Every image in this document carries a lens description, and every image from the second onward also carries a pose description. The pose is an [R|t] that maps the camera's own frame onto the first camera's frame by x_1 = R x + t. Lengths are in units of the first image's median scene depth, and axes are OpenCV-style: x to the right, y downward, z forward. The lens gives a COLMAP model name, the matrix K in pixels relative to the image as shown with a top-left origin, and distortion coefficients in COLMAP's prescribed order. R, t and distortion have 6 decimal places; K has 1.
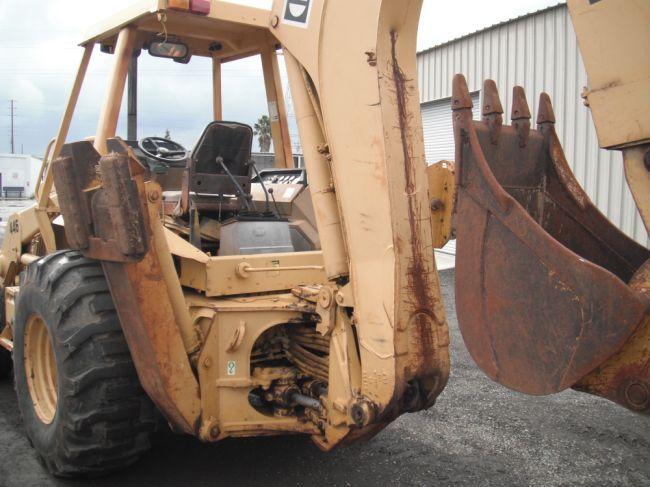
lens RADIAL K [[698.3, 0, 325.0], [0, 698.3, 239.3], [0, 0, 1]] dist [-0.211990, 0.000000]
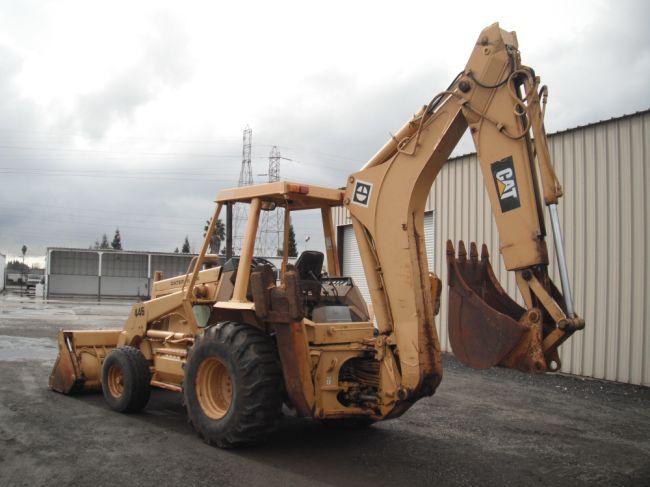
lens RADIAL K [[698.3, 0, 327.3], [0, 698.3, 241.4], [0, 0, 1]] dist [-0.211990, 0.000000]
pose [[0.996356, 0.005132, 0.085136, -0.322541], [0.006873, 0.990111, -0.140117, 0.076441], [-0.085013, 0.140192, 0.986468, -1.009621]]
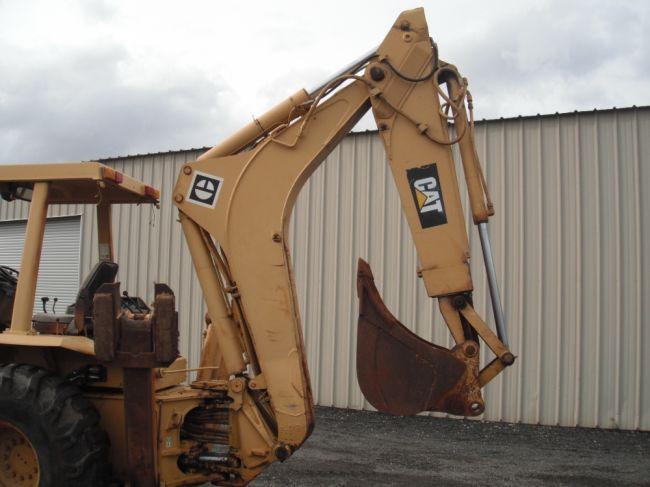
lens RADIAL K [[698.3, 0, 325.9], [0, 698.3, 246.2], [0, 0, 1]] dist [-0.211990, 0.000000]
pose [[0.738836, 0.053353, 0.671770, -0.891437], [0.047851, 0.990191, -0.131270, -0.012425], [-0.672184, 0.129132, 0.729036, -0.285280]]
